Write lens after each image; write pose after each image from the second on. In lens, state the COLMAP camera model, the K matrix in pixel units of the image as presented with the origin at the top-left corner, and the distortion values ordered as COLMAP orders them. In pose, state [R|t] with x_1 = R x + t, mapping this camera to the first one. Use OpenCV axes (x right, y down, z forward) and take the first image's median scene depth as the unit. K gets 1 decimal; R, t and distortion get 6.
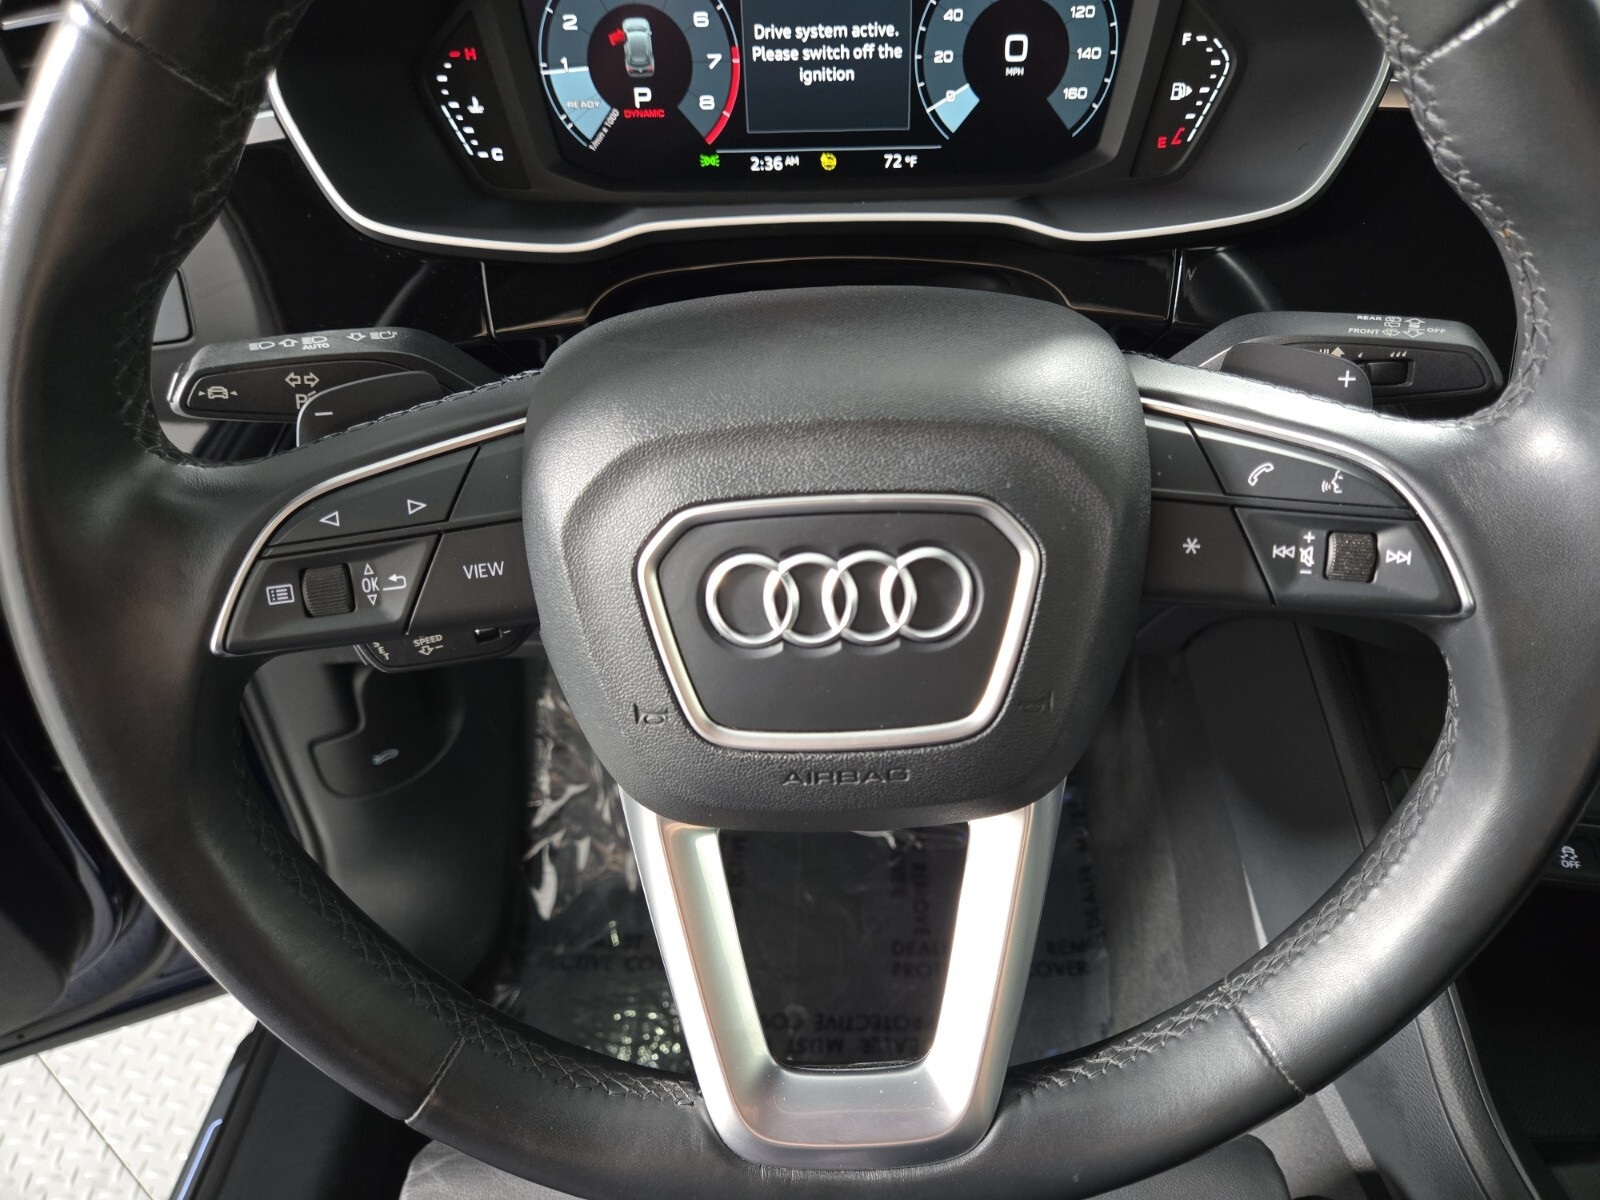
lens RADIAL K [[1120.7, 0, 818.3], [0, 1120.7, 575.4], [0, 0, 1]] dist [0.045526, -0.058012]
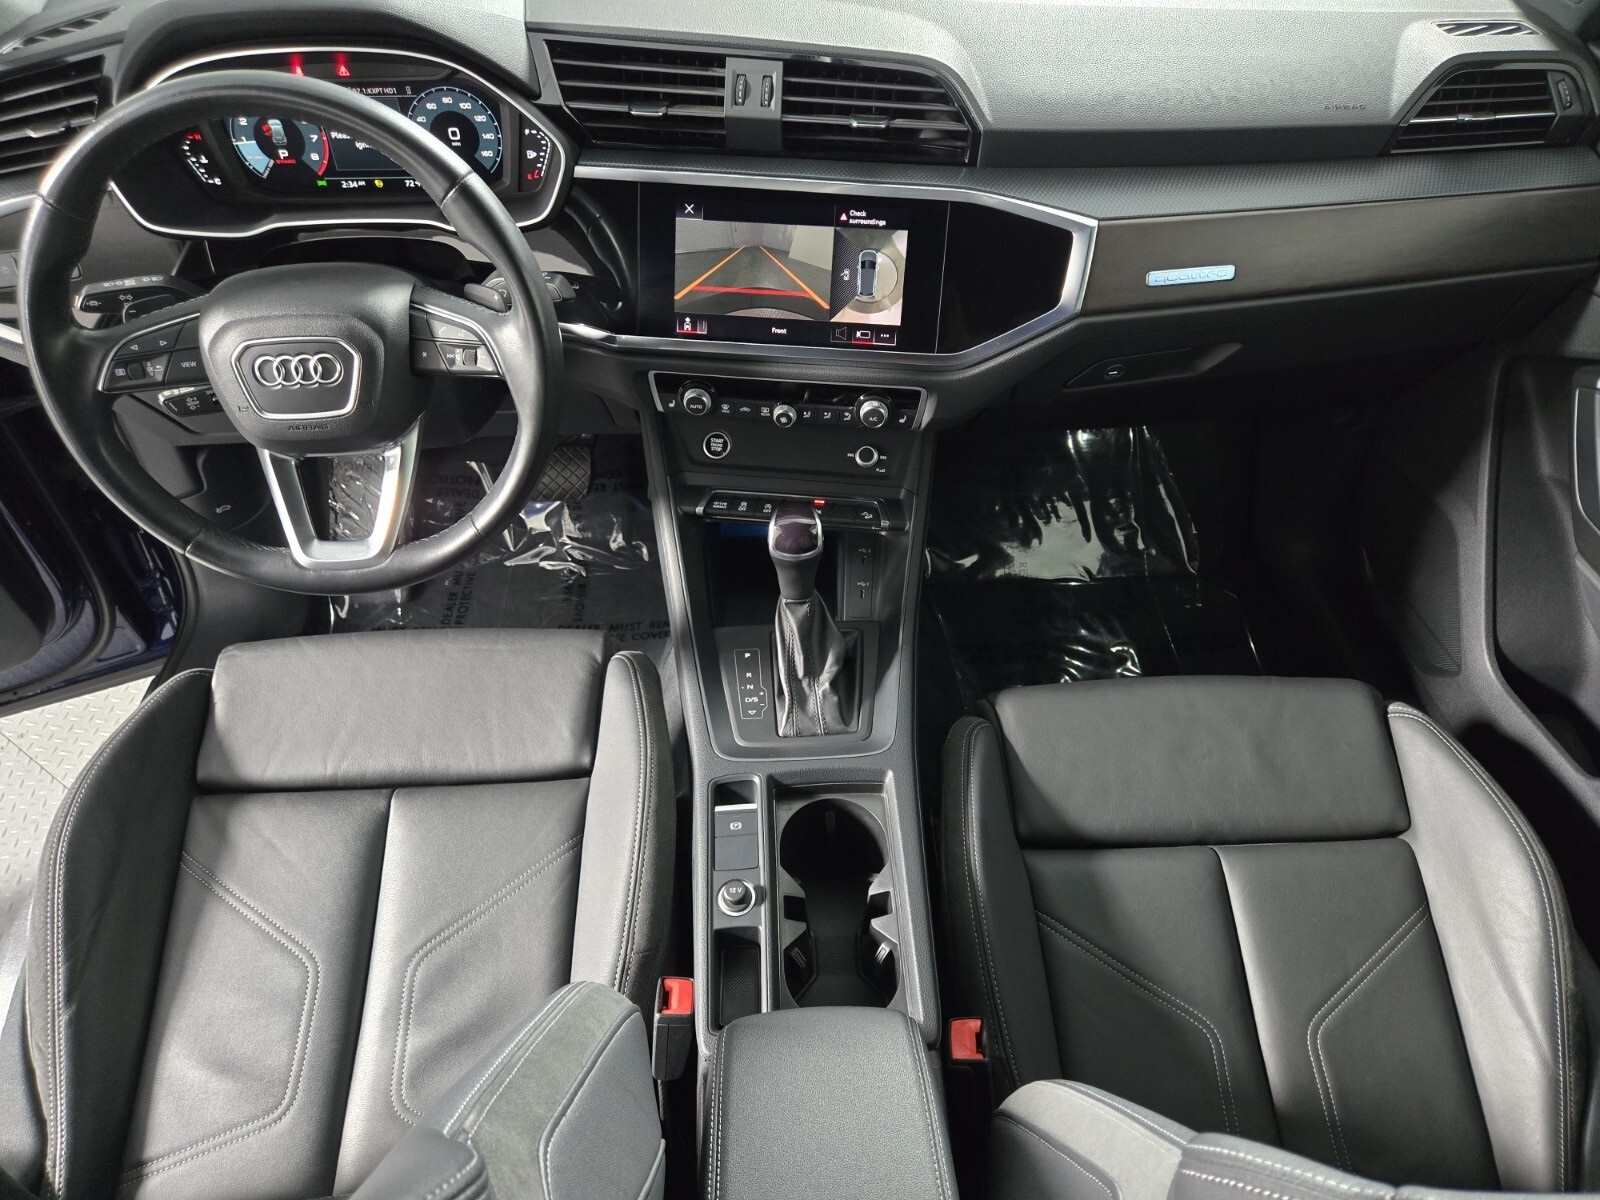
lens RADIAL K [[1109.7, 0, 807.6], [0, 1109.7, 607.6], [0, 0, 1]] dist [0.072358, -0.075533]
pose [[0.998506, -0.024873, 0.048659, 0.732652], [0.017761, 0.989782, 0.141481, 0.148043], [-0.051681, -0.140405, 0.988744, -1.329605]]
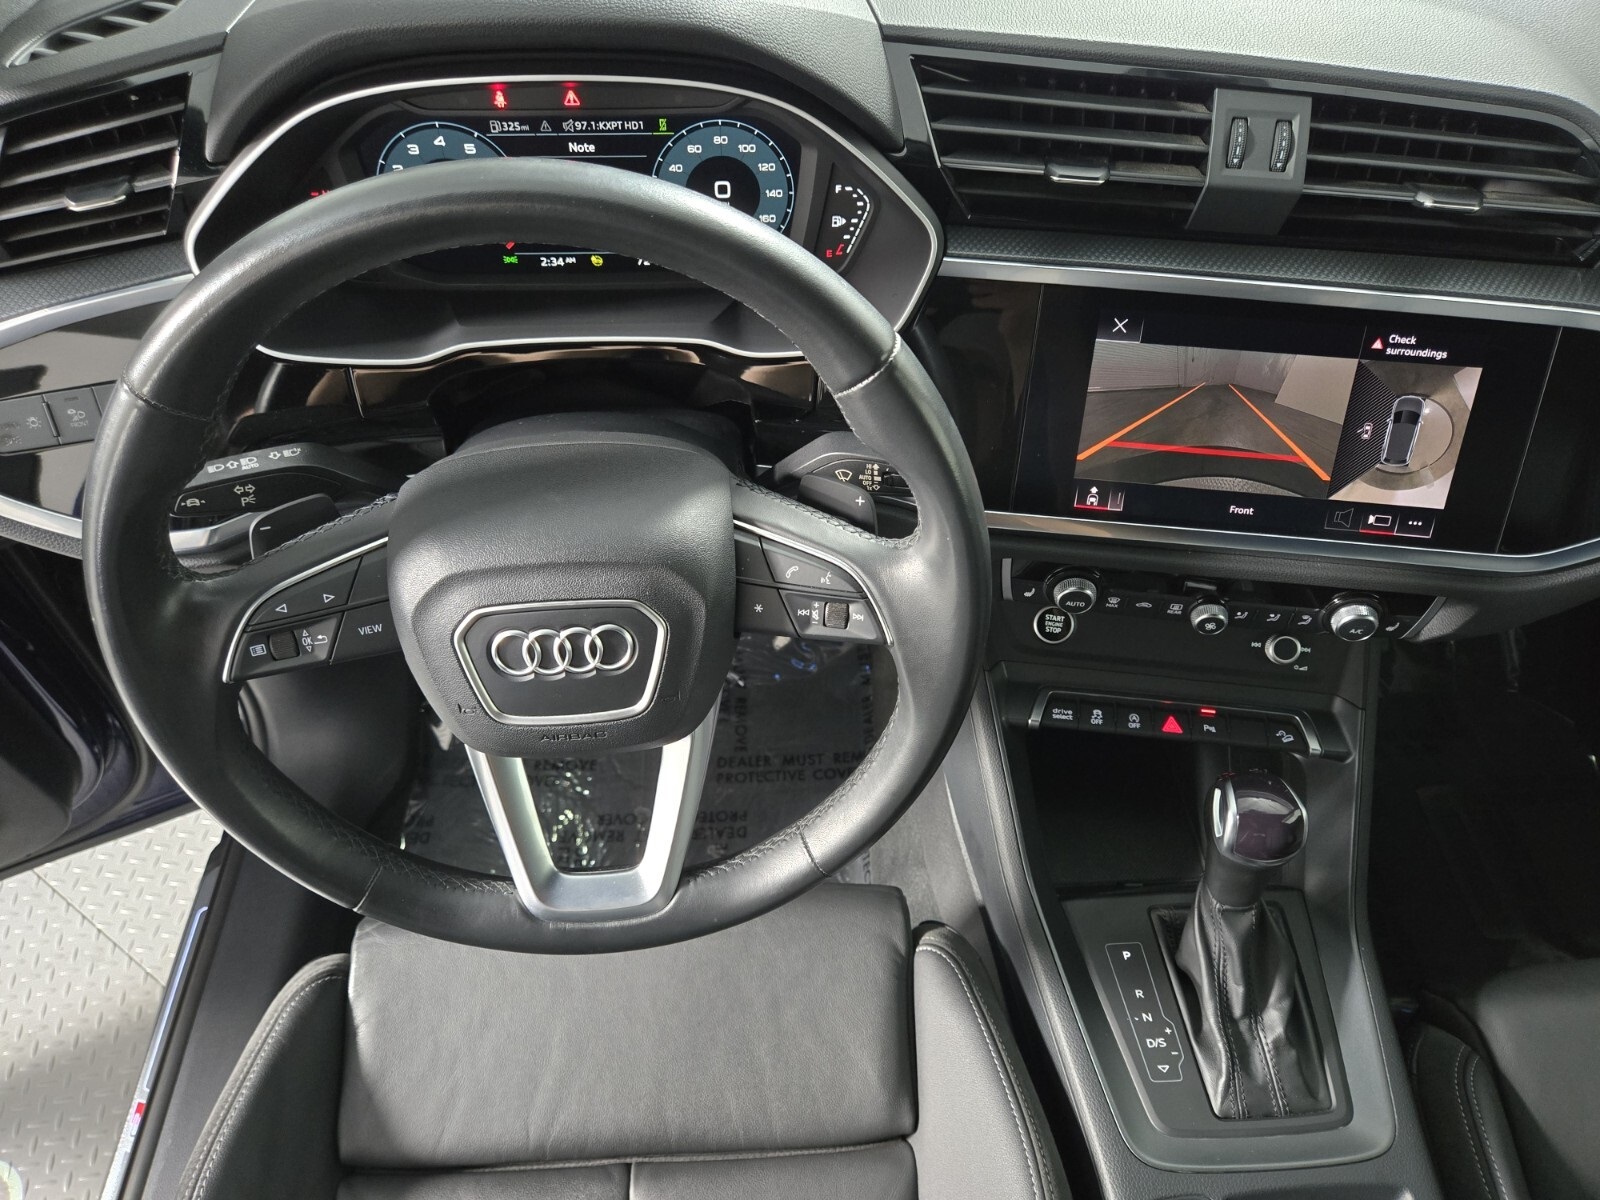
lens RADIAL K [[1113.5, 0, 800.0], [0, 1113.5, 600.0], [0, 0, 1]] dist [0.057789, -0.057952]
pose [[0.997527, -0.023587, 0.066207, 0.166797], [0.009334, 0.978120, 0.207834, -0.254608], [-0.069660, -0.206702, 0.975921, -0.487435]]
